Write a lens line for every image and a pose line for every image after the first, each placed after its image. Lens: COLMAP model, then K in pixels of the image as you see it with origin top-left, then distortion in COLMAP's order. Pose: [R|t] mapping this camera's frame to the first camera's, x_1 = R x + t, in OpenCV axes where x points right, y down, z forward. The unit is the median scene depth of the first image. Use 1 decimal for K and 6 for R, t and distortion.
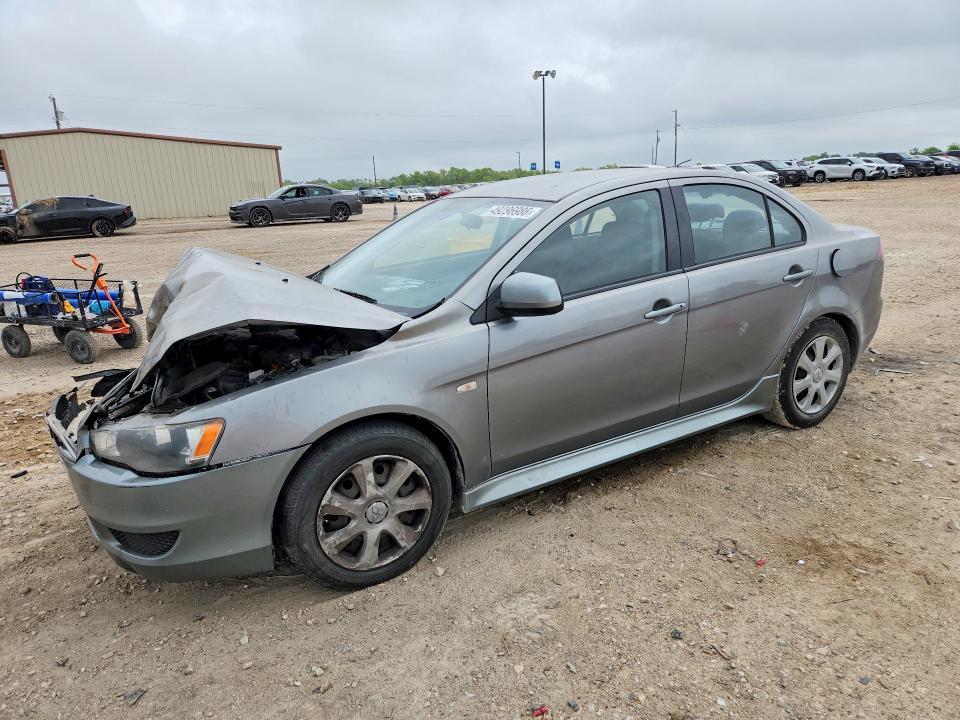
lens RADIAL K [[673.2, 0, 480.0], [0, 673.2, 360.0], [0, 0, 1]] dist [0.082022, -0.073807]
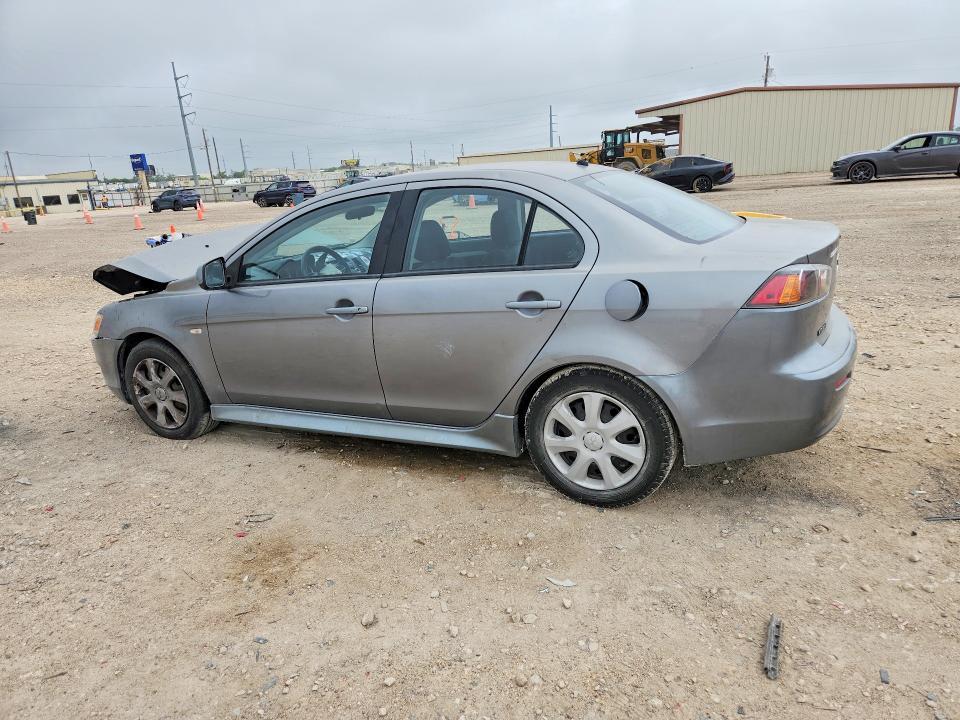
lens RADIAL K [[673.2, 0, 480.0], [0, 673.2, 360.0], [0, 0, 1]] dist [0.082022, -0.073807]
pose [[0.521468, 0.234102, -0.820529, 0.232862], [-0.172469, 0.970697, 0.167338, -0.038458], [0.835659, 0.054254, 0.546563, 0.109718]]
